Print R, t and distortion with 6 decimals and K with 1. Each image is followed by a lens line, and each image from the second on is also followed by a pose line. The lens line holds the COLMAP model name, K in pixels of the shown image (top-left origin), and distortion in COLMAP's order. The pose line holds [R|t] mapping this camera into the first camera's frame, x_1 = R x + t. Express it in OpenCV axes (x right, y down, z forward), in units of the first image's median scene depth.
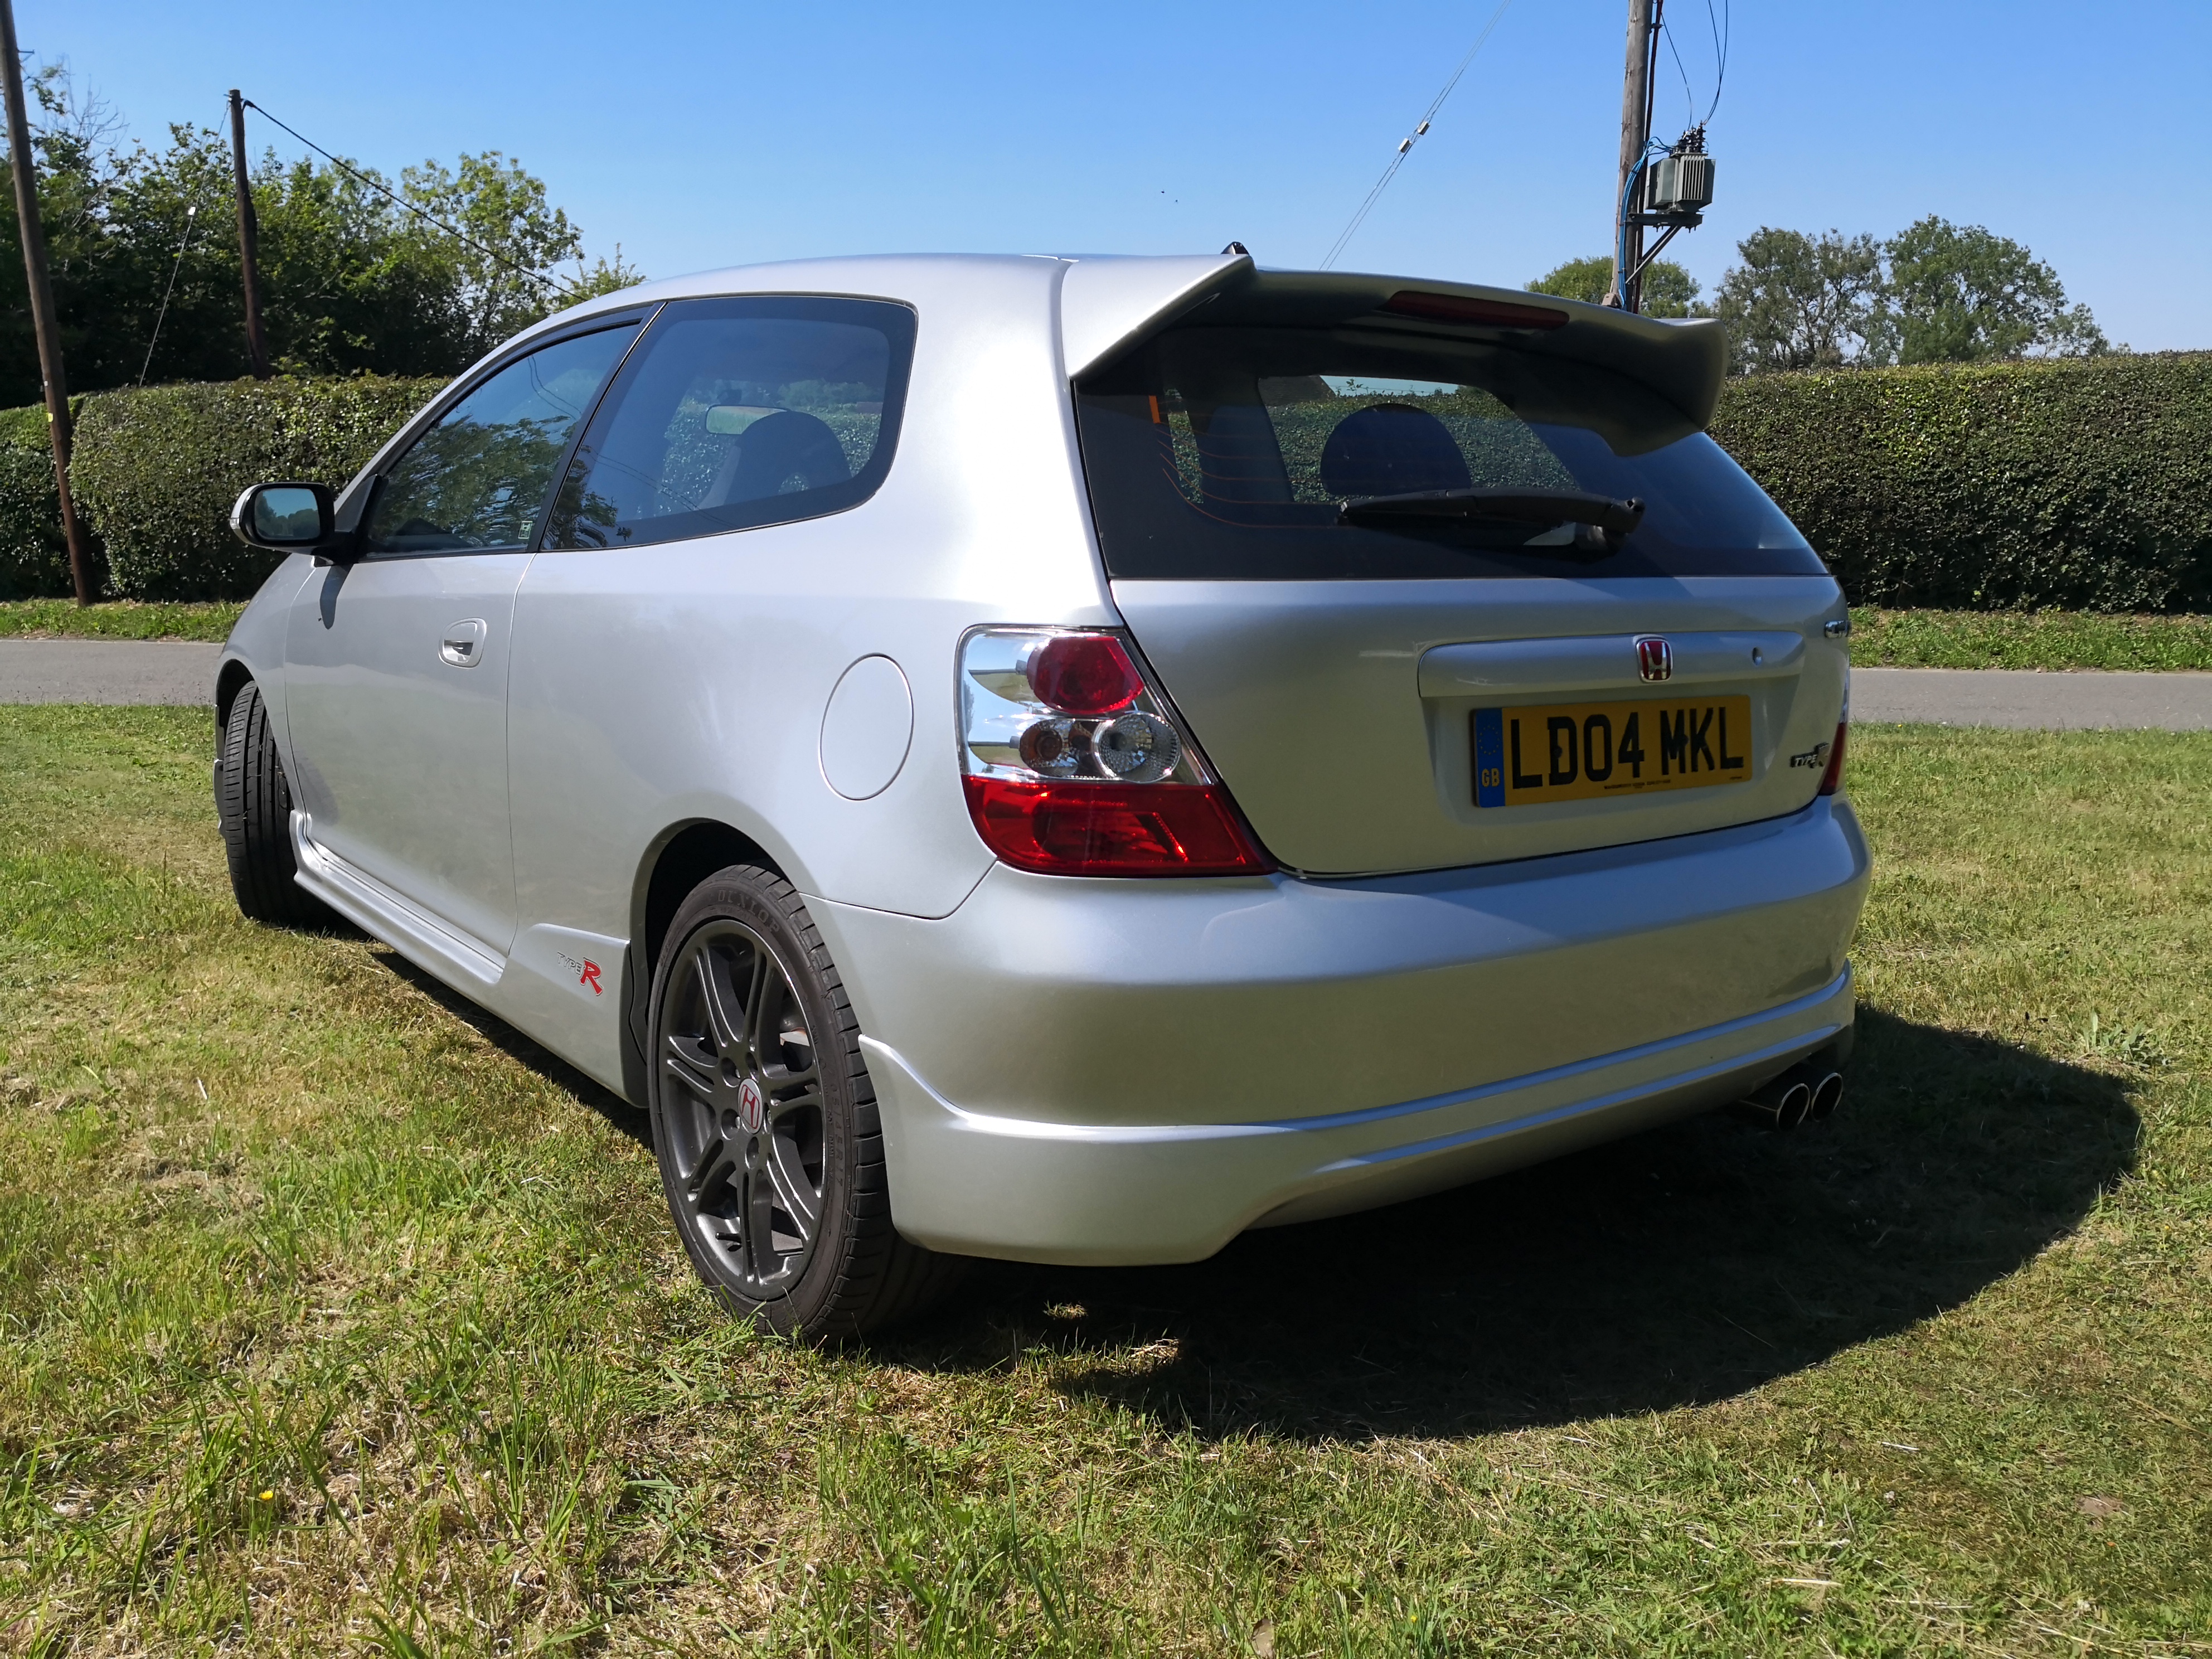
lens RADIAL K [[1775.9, 0, 1130.1], [0, 1775.9, 845.9], [0, 0, 1]] dist [0.037894, -0.066788]
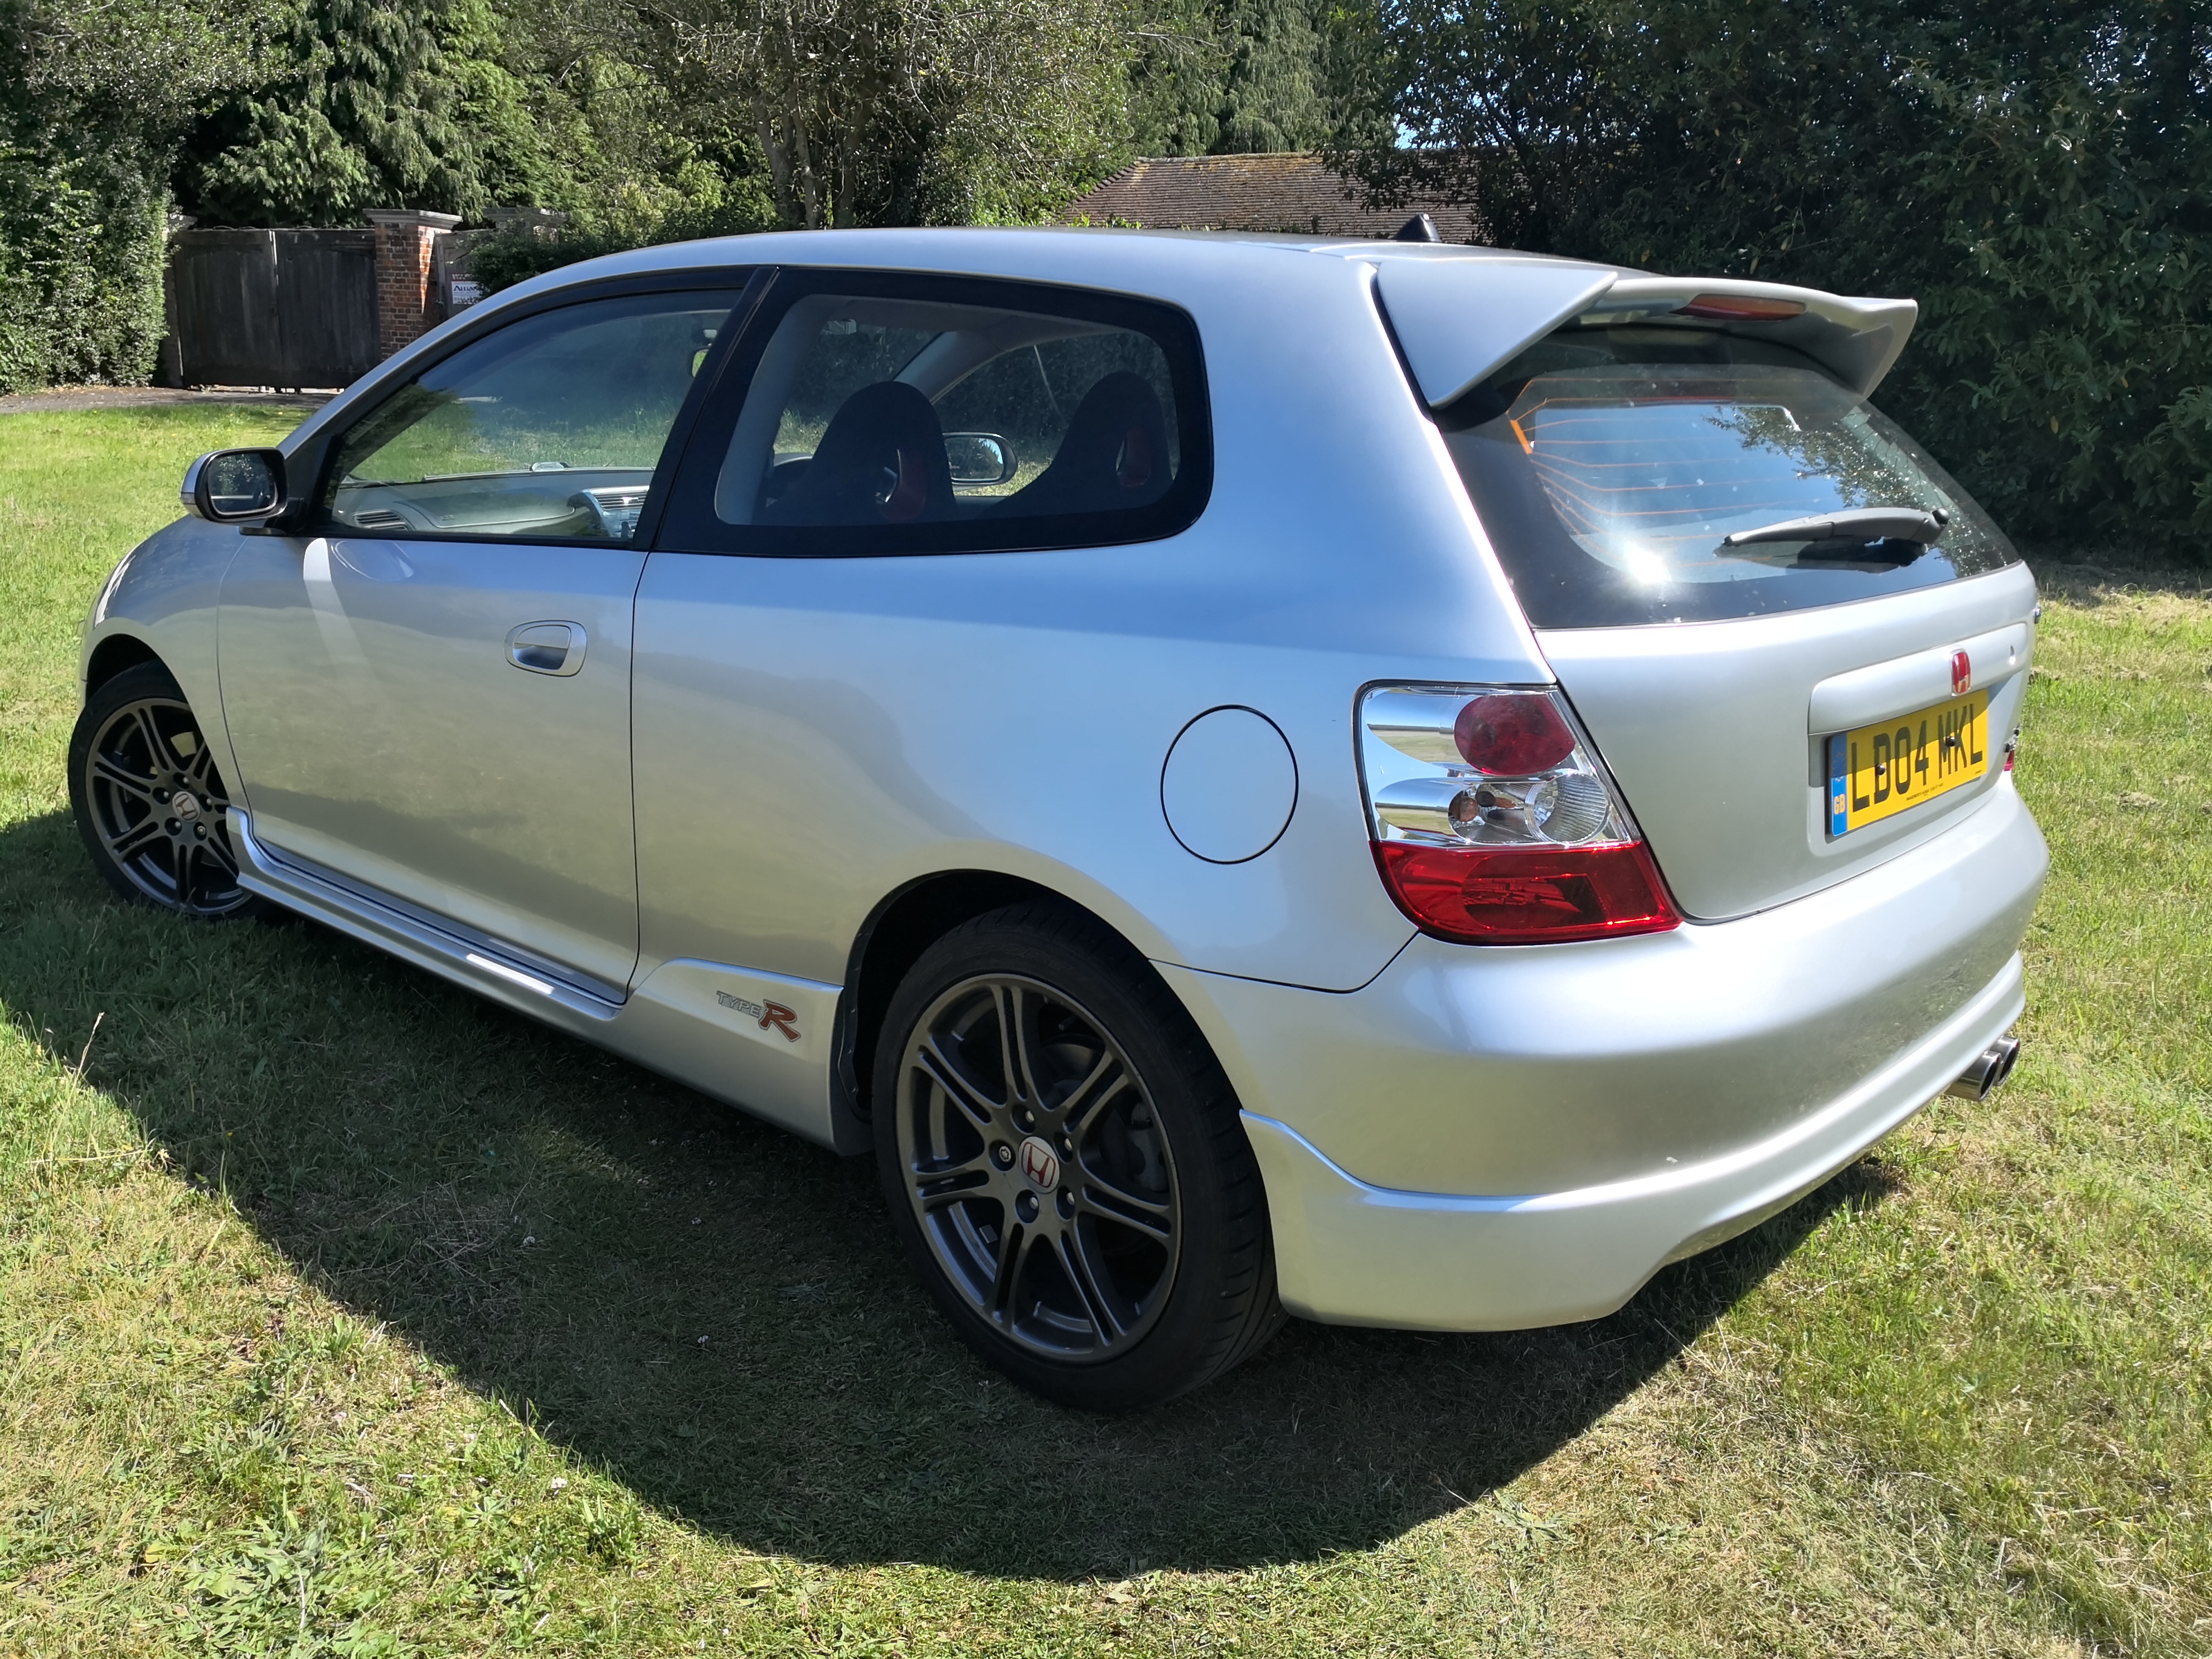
lens RADIAL K [[1775.9, 0, 1102.9], [0, 1775.9, 844.4], [0, 0, 1]] dist [0.037894, -0.066788]
pose [[0.985470, -0.049306, 0.162538, -0.184146], [0.036739, 0.996163, 0.079437, -0.055636], [-0.165831, -0.072312, 0.983499, 0.044898]]
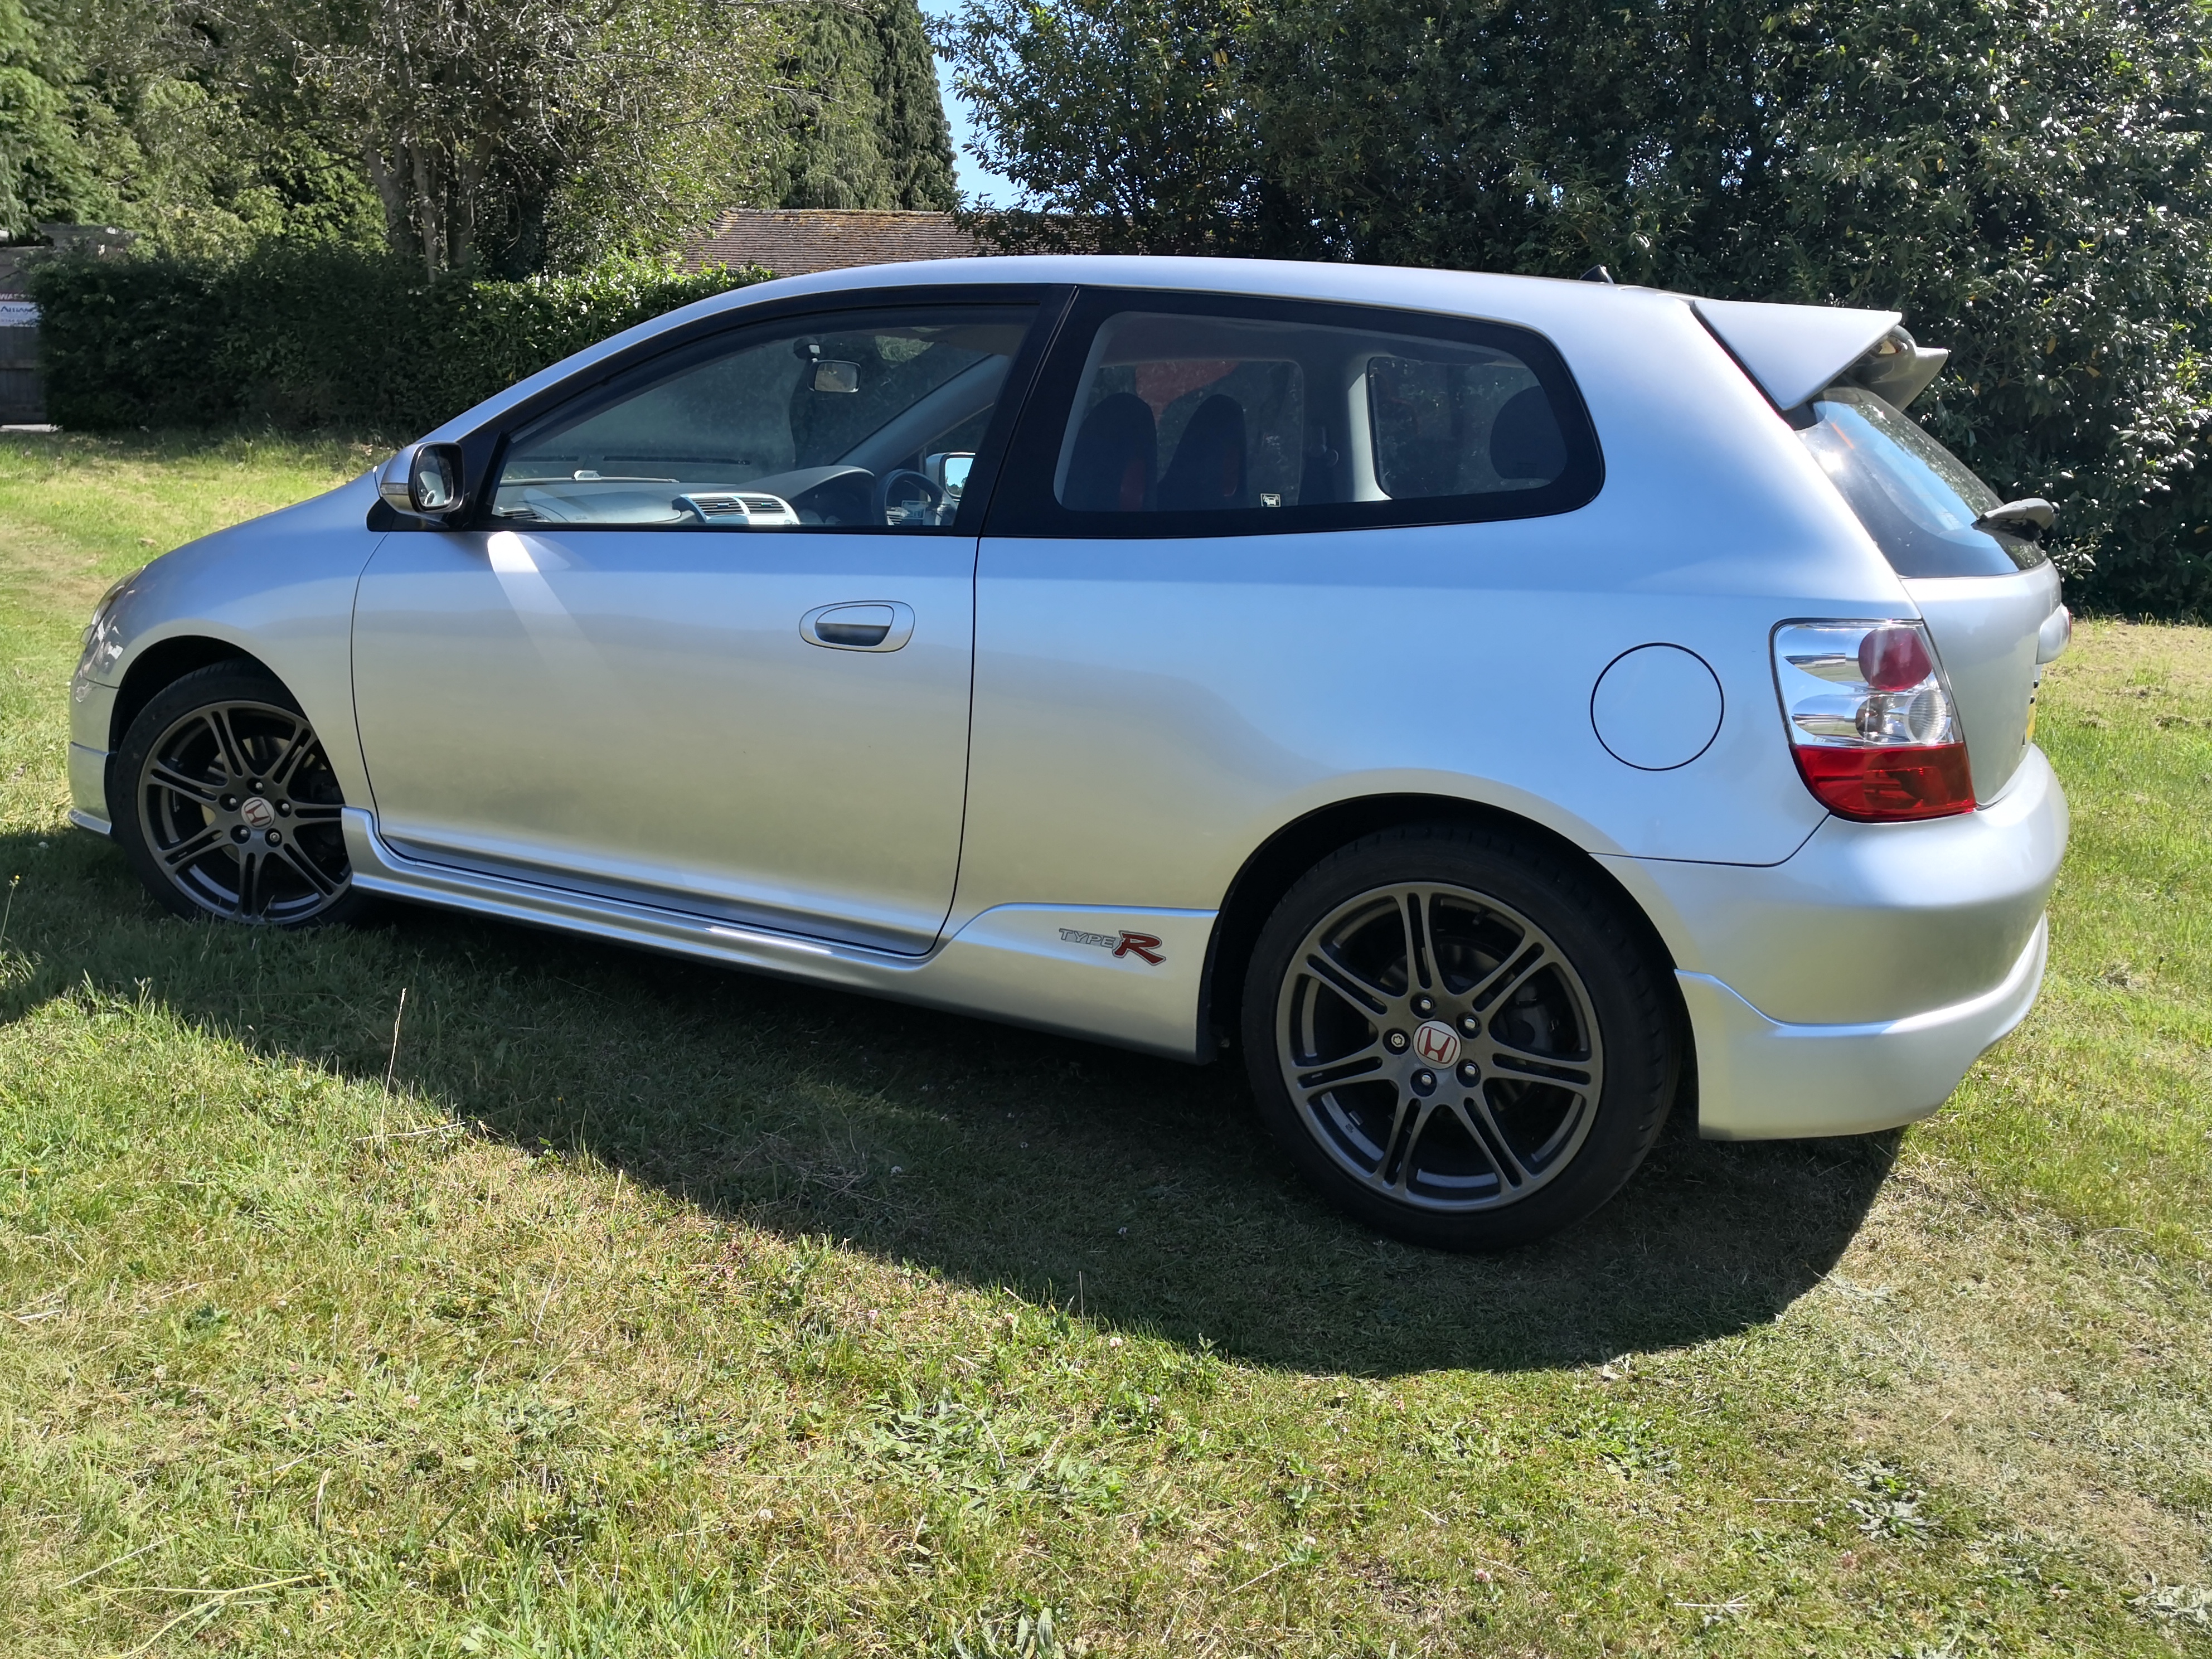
lens RADIAL K [[1775.9, 0, 1102.2], [0, 1775.9, 814.6], [0, 0, 1]] dist [0.037894, -0.066788]
pose [[0.911780, -0.071732, 0.404365, -0.479692], [0.057648, 0.997234, 0.046917, -0.035784], [-0.406612, -0.019467, 0.913394, 0.040461]]
